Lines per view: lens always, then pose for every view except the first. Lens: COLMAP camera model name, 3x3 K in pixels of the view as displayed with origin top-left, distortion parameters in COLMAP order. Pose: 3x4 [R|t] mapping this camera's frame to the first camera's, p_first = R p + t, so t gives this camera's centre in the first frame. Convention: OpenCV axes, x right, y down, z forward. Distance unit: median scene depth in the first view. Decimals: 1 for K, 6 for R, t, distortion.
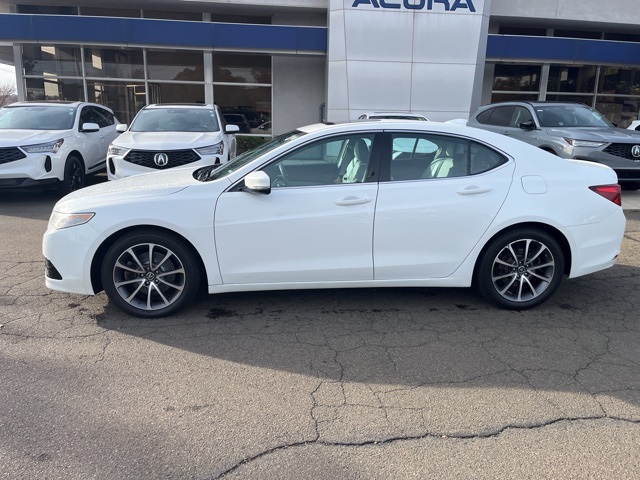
lens RADIAL K [[481.6, 0, 318.5], [0, 481.6, 235.3], [0, 0, 1]] dist [0.076363, -0.097695]
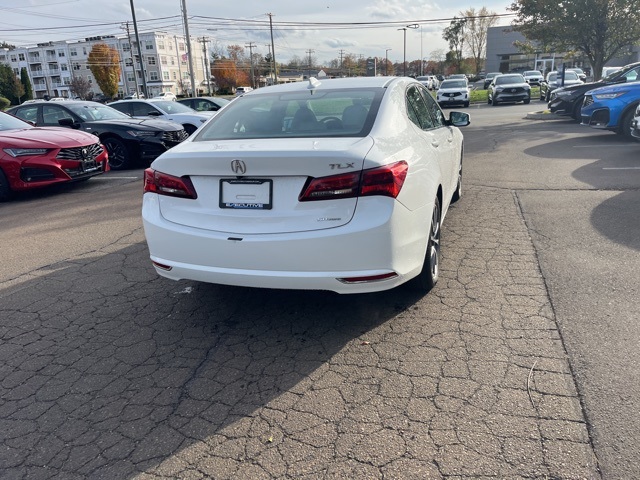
lens RADIAL K [[481.6, 0, 320.1], [0, 481.6, 245.3], [0, 0, 1]] dist [0.076363, -0.097695]
pose [[-0.408152, 0.285162, -0.867234, 1.257605], [-0.167864, 0.910322, 0.378333, -0.343742], [0.897348, 0.299995, -0.323681, 1.597083]]
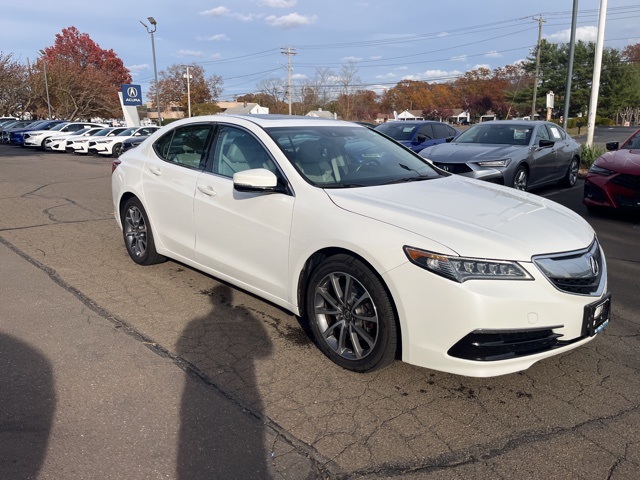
lens RADIAL K [[481.6, 0, 318.9], [0, 481.6, 235.1], [0, 0, 1]] dist [0.076363, -0.097695]
pose [[-0.613270, -0.196743, 0.764979, -0.890307], [0.169695, 0.913050, 0.370867, -0.426883], [-0.771430, 0.357255, -0.526560, 1.796807]]
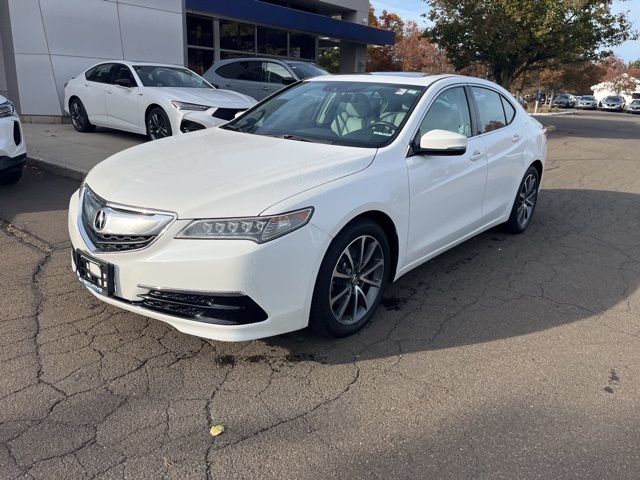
lens RADIAL K [[481.6, 0, 318.4], [0, 481.6, 235.0], [0, 0, 1]] dist [0.076363, -0.097695]
pose [[0.708915, -0.198275, 0.676850, -0.839613], [0.139256, 0.980129, 0.141263, -0.092541], [-0.691410, -0.005888, 0.722439, 0.473420]]
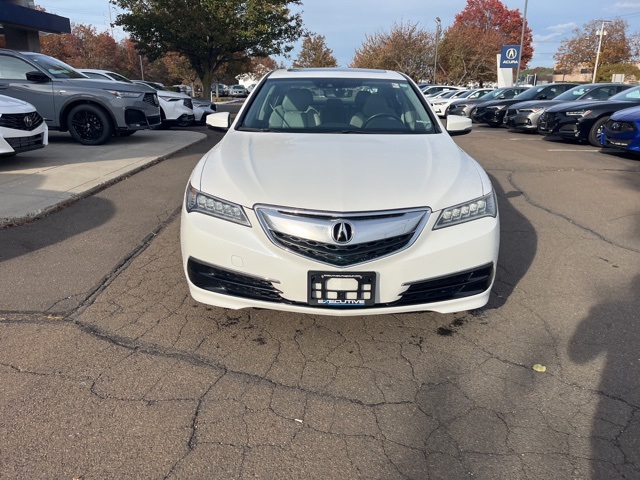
lens RADIAL K [[481.6, 0, 319.2], [0, 481.6, 243.1], [0, 0, 1]] dist [0.076363, -0.097695]
pose [[0.108063, -0.322764, 0.940290, -1.186630], [0.225615, 0.929112, 0.292999, -0.234586], [-0.968205, 0.180481, 0.173223, 1.065246]]
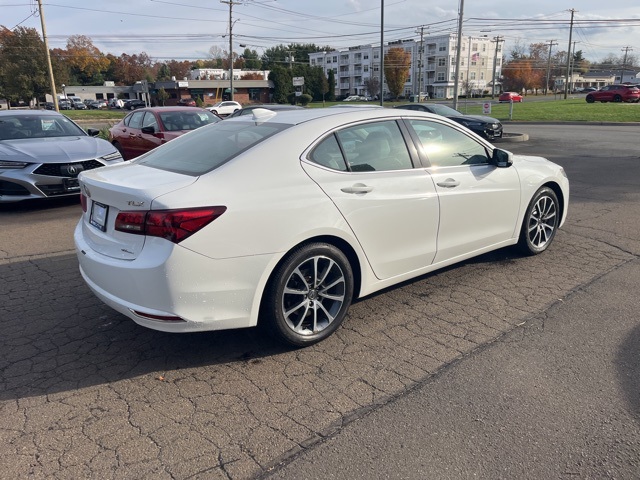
lens RADIAL K [[481.6, 0, 319.5], [0, 481.6, 235.3], [0, 0, 1]] dist [0.076363, -0.097695]
pose [[-0.833442, 0.151362, -0.531473, 0.794367], [-0.119992, 0.889240, 0.441422, -0.497366], [0.539422, 0.431672, -0.722968, 2.044344]]
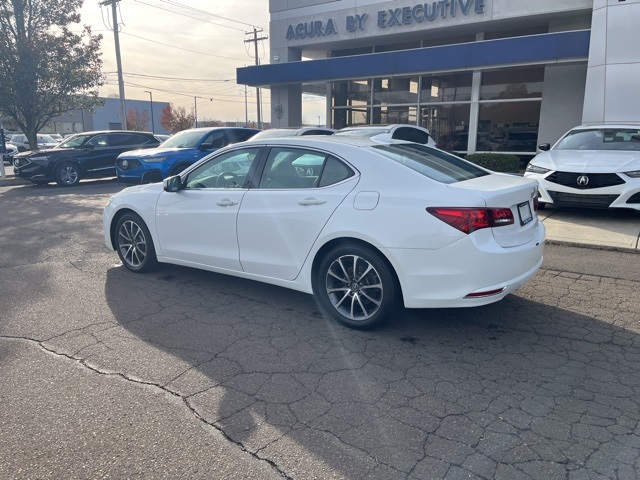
lens RADIAL K [[481.6, 0, 319.0], [0, 481.6, 241.0], [0, 0, 1]] dist [0.076363, -0.097695]
pose [[0.750911, 0.118200, -0.649740, 1.002129], [-0.136304, 0.990408, 0.022647, -0.033072], [0.646185, 0.071556, 0.759819, 0.219373]]
